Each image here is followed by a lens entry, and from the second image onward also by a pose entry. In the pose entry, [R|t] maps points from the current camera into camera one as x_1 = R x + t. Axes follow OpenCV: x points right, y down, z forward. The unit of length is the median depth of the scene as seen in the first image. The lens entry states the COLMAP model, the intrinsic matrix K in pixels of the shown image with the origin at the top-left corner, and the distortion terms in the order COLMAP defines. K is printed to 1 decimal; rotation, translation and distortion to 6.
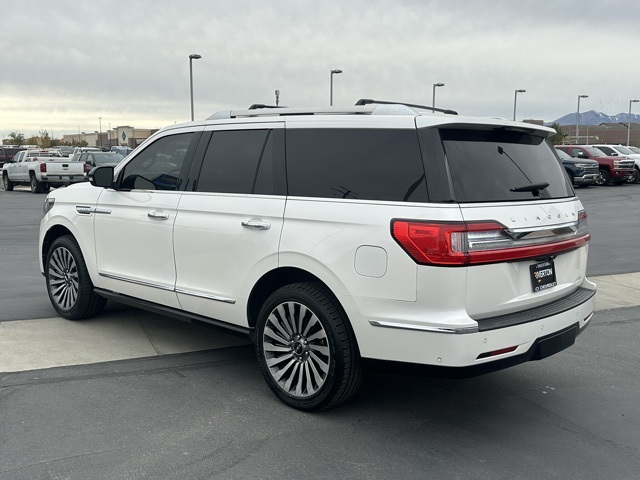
lens RADIAL K [[636.5, 0, 316.5], [0, 636.5, 239.9], [0, 0, 1]] dist [0.176244, -0.363827]
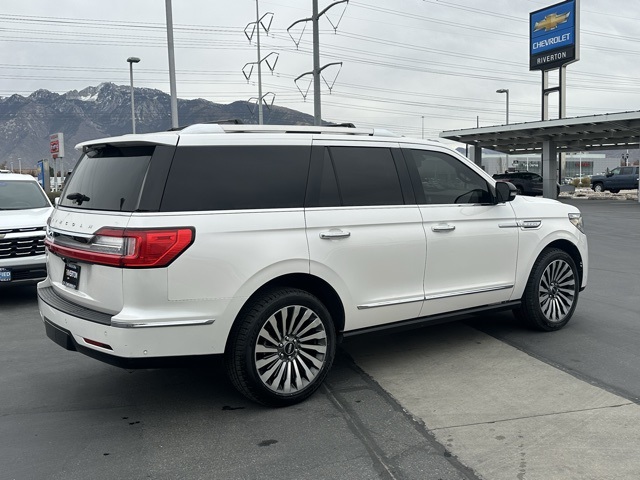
lens RADIAL K [[636.5, 0, 316.5], [0, 636.5, 239.9], [0, 0, 1]] dist [0.176244, -0.363827]
pose [[-0.169567, 0.078146, -0.982416, 1.342832], [-0.106873, 0.989514, 0.097157, -0.156571], [0.979707, 0.121468, -0.159437, 1.546347]]
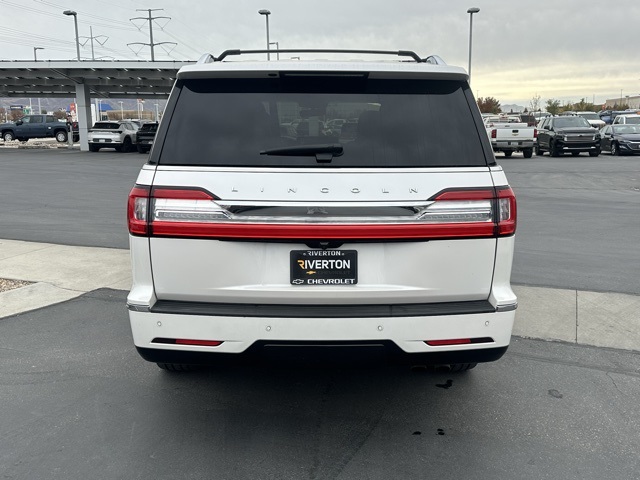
lens RADIAL K [[636.5, 0, 316.5], [0, 636.5, 239.9], [0, 0, 1]] dist [0.176244, -0.363827]
pose [[0.697915, 0.110987, -0.707529, 0.850926], [-0.074820, 0.993812, 0.082092, -0.037065], [0.712262, -0.004356, 0.701900, 0.452701]]
